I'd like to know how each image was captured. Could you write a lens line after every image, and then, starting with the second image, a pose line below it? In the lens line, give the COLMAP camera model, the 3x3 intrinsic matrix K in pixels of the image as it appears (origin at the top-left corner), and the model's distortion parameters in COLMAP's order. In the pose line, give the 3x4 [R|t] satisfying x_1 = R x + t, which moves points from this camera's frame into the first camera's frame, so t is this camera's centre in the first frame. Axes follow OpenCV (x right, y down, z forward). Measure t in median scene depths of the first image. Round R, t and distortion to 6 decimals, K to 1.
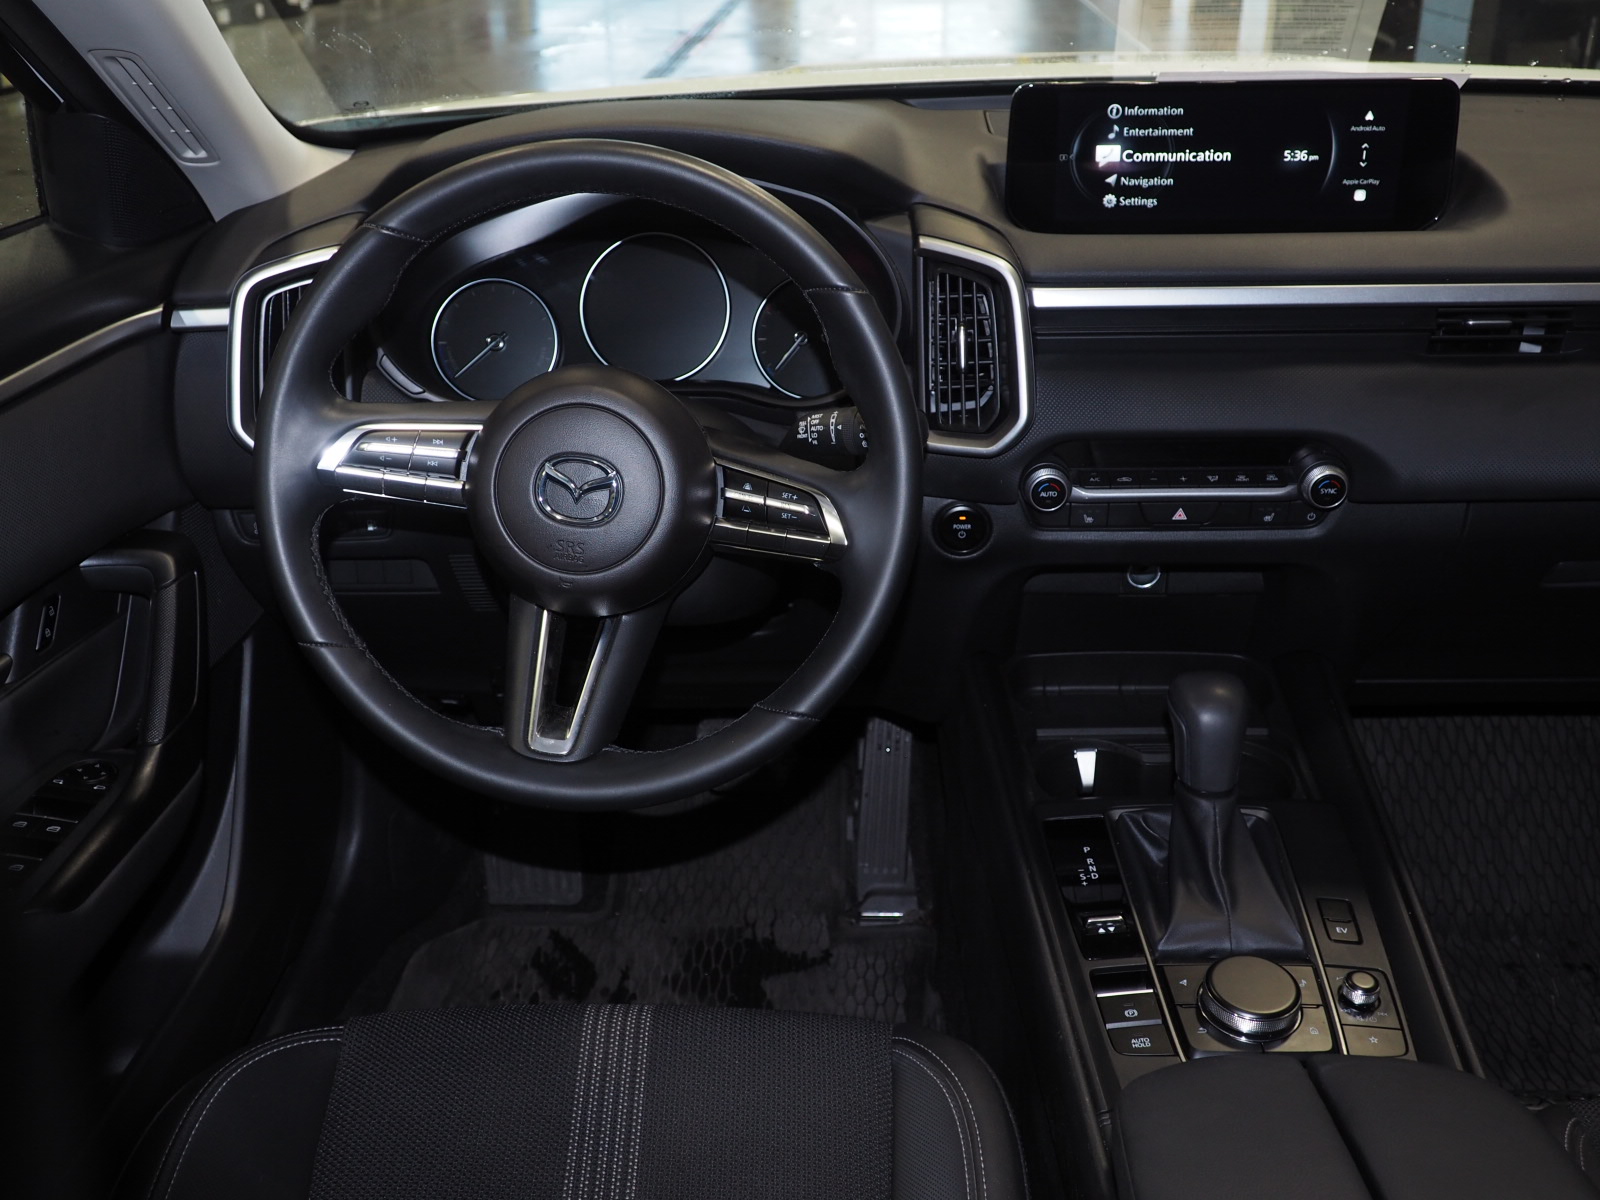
lens RADIAL K [[1472.7, 0, 800.0], [0, 1472.7, 600.0], [0, 0, 1]] dist [-0.002616, 0.009250]
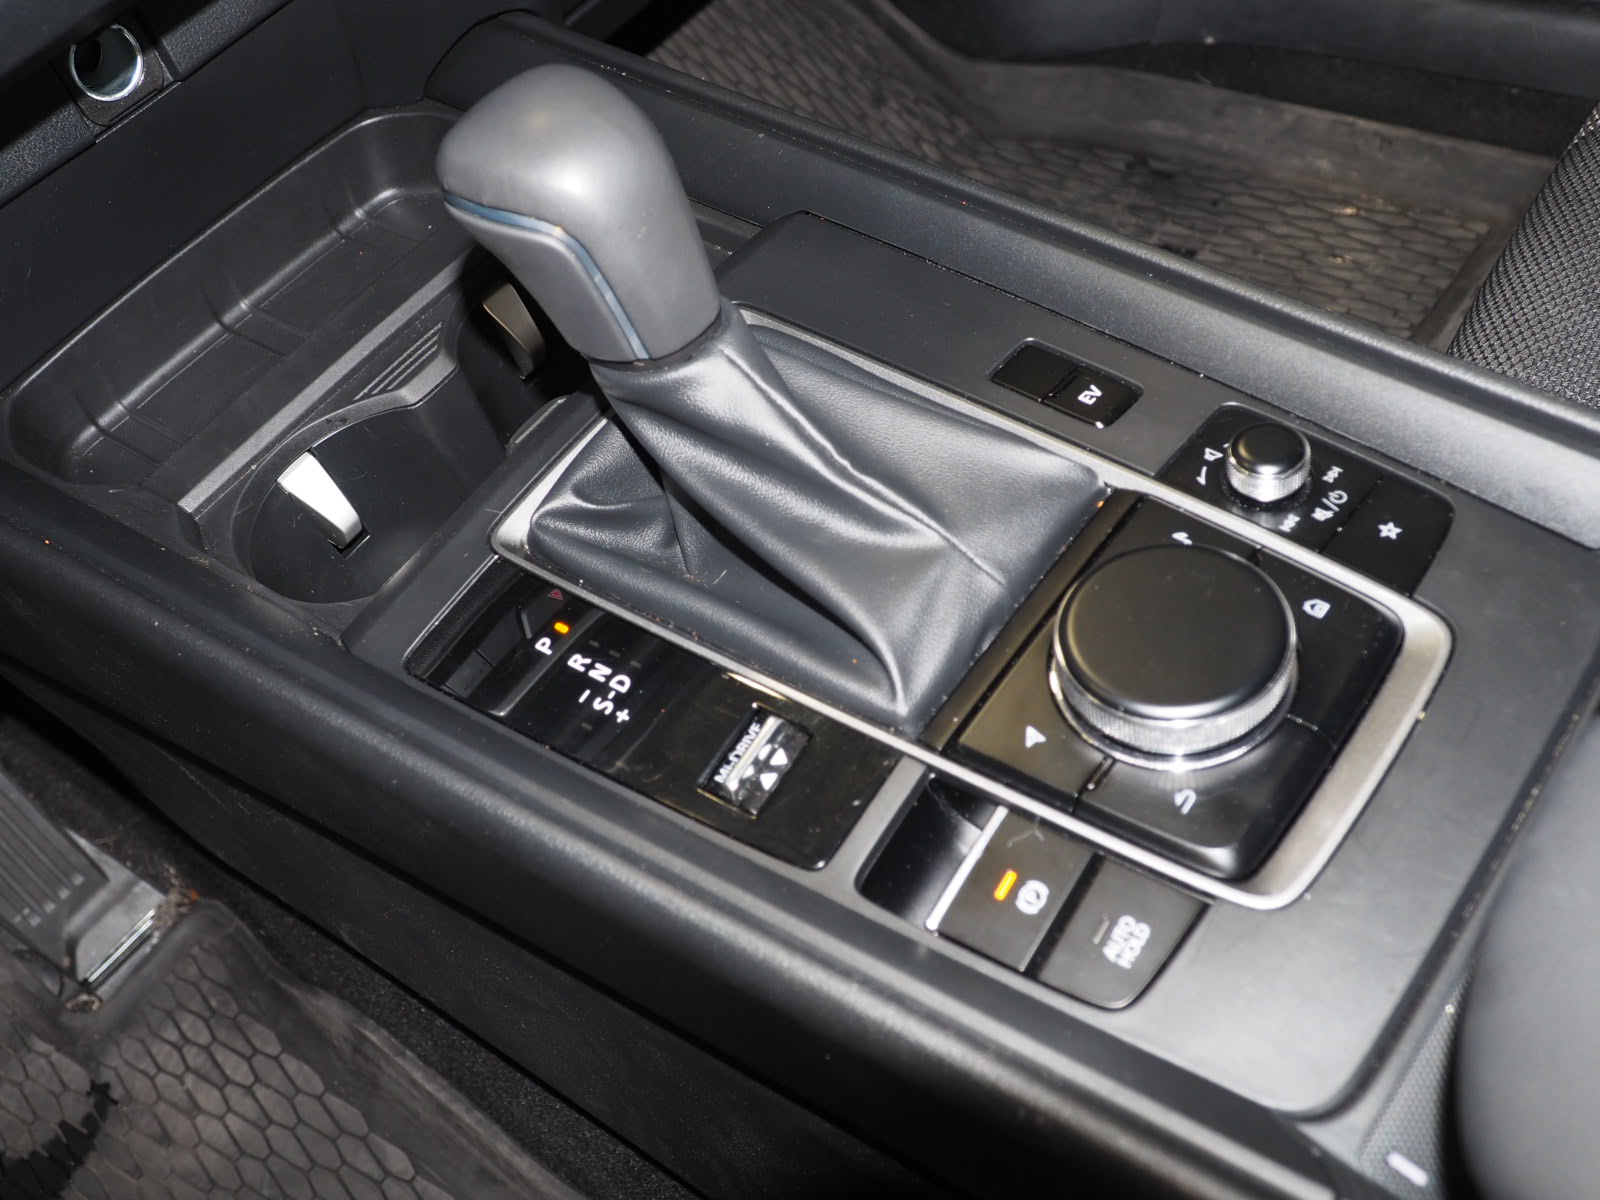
lens RADIAL K [[1673.3, 0, 842.2], [0, 1673.3, 595.7], [0, 0, 1]] dist [-0.014443, 0.007685]
pose [[0.586300, -0.678277, 0.442937, 0.031450], [0.539510, 0.734803, 0.411088, 0.009359], [-0.604303, -0.002052, 0.796752, 0.381518]]
